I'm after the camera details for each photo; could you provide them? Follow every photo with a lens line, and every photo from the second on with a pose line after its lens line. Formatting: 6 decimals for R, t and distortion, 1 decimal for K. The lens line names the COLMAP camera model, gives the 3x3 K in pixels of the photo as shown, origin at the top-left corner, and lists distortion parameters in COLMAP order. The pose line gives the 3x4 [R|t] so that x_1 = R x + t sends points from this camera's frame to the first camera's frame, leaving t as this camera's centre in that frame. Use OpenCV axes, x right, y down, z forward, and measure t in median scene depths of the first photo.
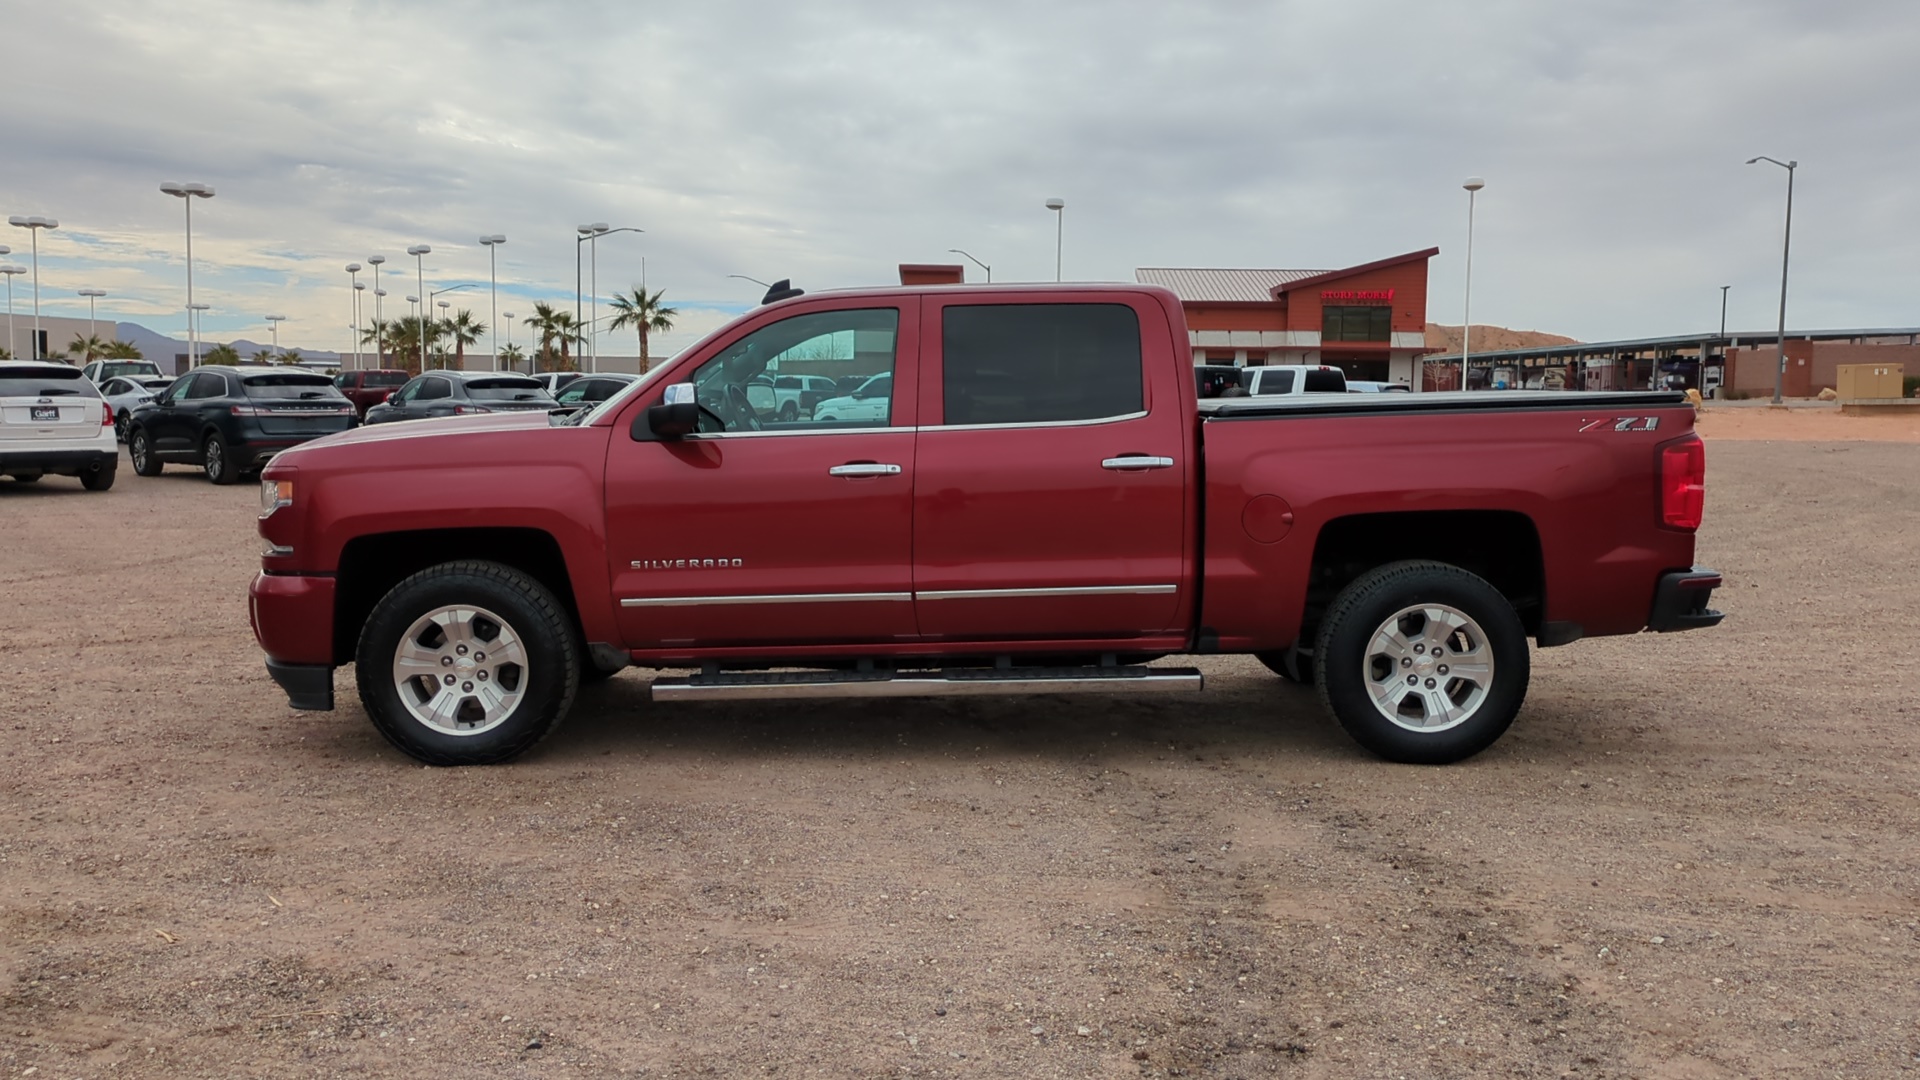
lens RADIAL K [[1650.2, 0, 968.6], [0, 1650.2, 537.1], [0, 0, 1]] dist [0.062172, -0.071629]
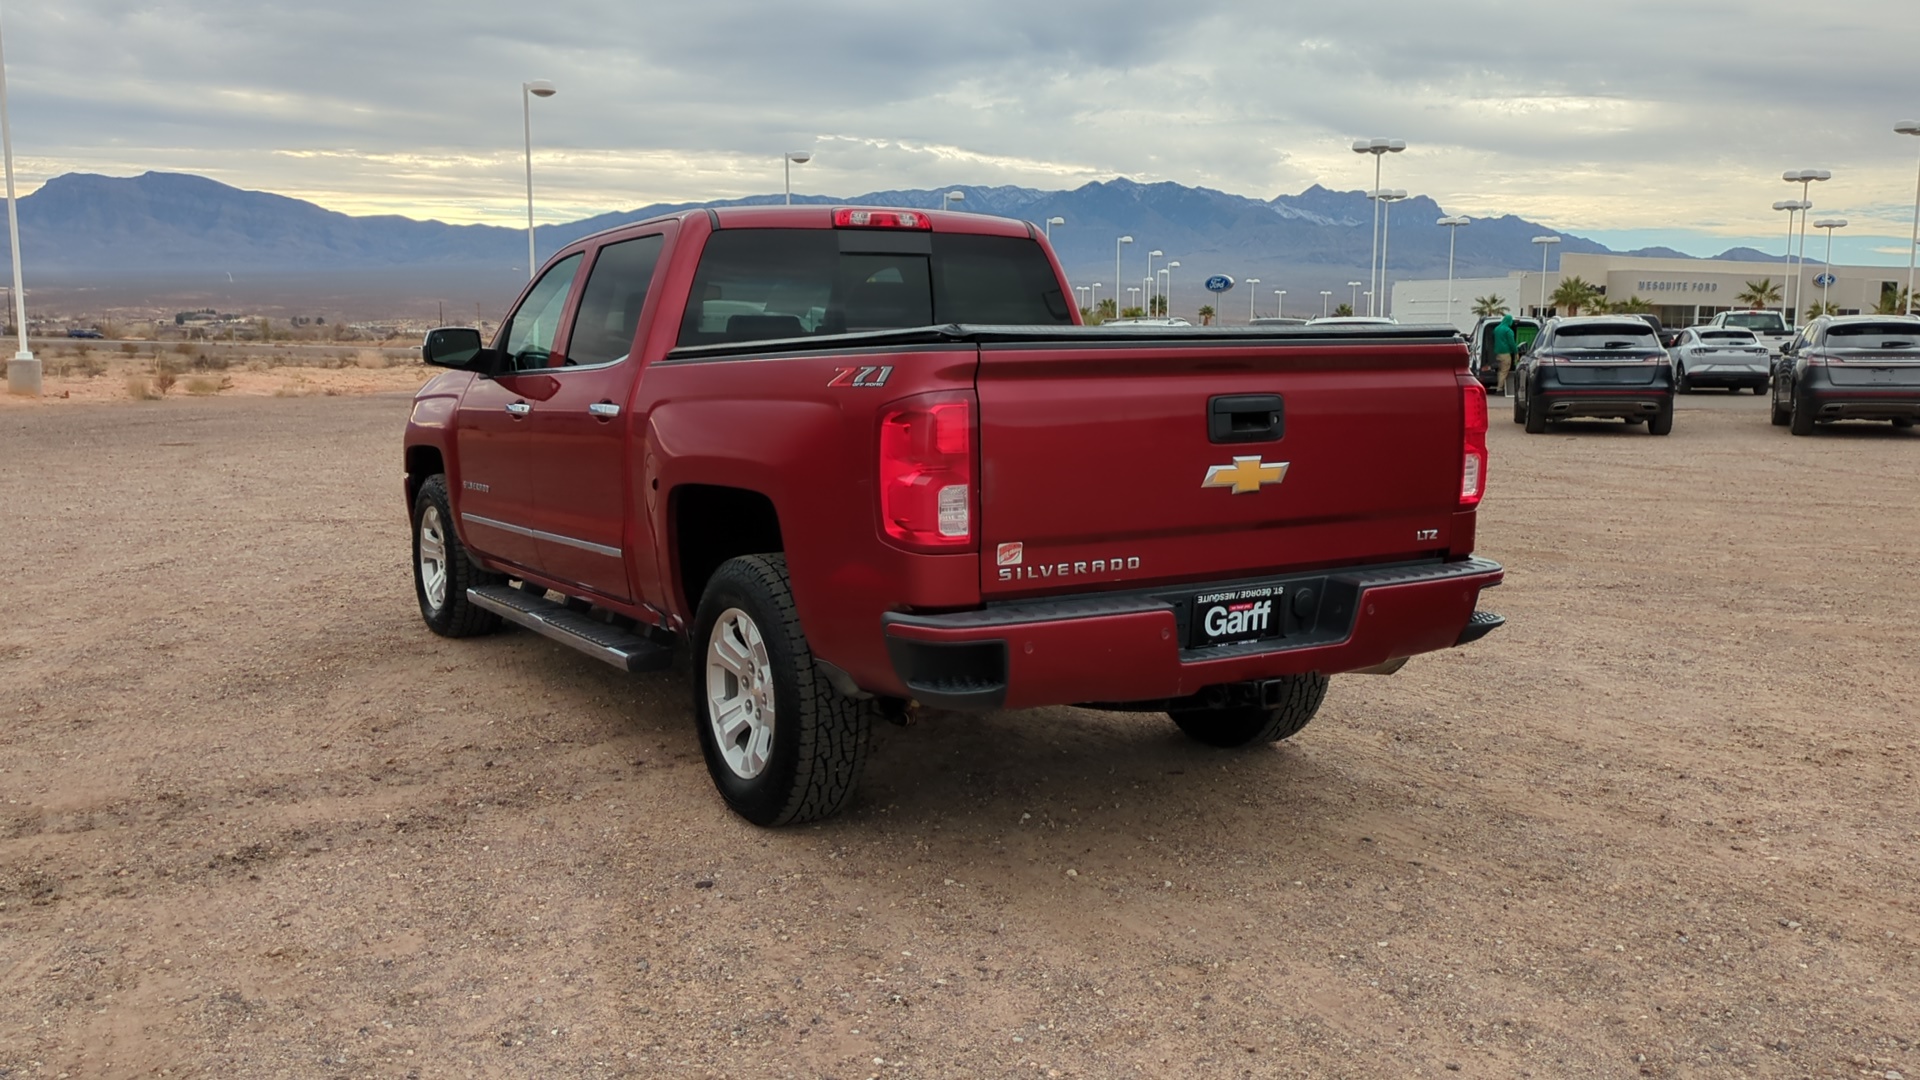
lens RADIAL K [[1650.2, 0, 974.6], [0, 1650.2, 535.2], [0, 0, 1]] dist [0.062172, -0.071629]
pose [[0.502554, 0.095951, -0.859205, 0.977997], [-0.072614, 0.994995, 0.068643, -0.053293], [0.861491, 0.027894, 0.507007, 0.706334]]
